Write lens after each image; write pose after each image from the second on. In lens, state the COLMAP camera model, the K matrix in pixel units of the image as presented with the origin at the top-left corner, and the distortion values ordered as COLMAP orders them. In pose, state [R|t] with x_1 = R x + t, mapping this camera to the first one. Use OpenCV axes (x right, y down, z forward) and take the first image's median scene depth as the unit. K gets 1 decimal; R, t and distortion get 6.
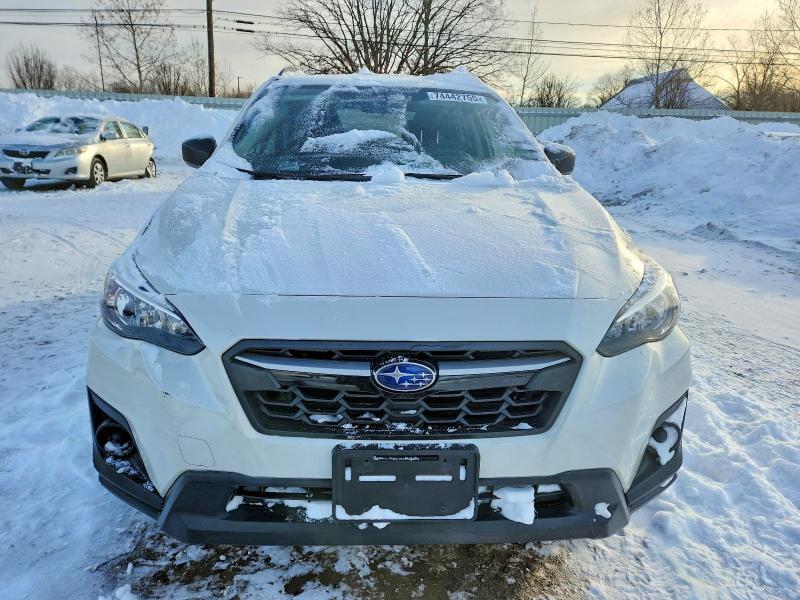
lens RADIAL K [[649.6, 0, 400.0], [0, 649.6, 300.0], [0, 0, 1]] dist [0.042739, 0.000853]
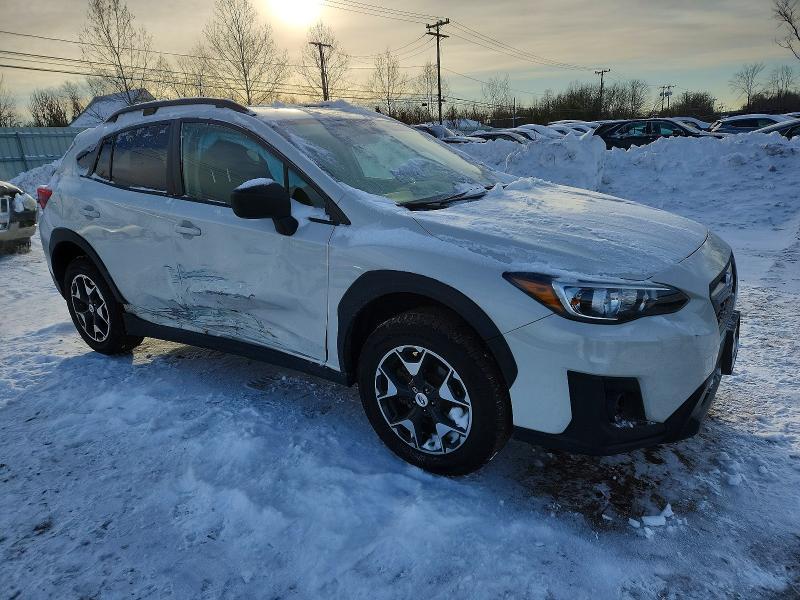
lens RADIAL K [[649.6, 0, 400.0], [0, 649.6, 300.0], [0, 0, 1]] dist [0.042739, 0.000853]
pose [[0.510648, -0.261511, 0.819055, -1.486560], [0.270184, 0.953172, 0.135883, -0.255668], [-0.816235, 0.151907, 0.557391, 0.547853]]
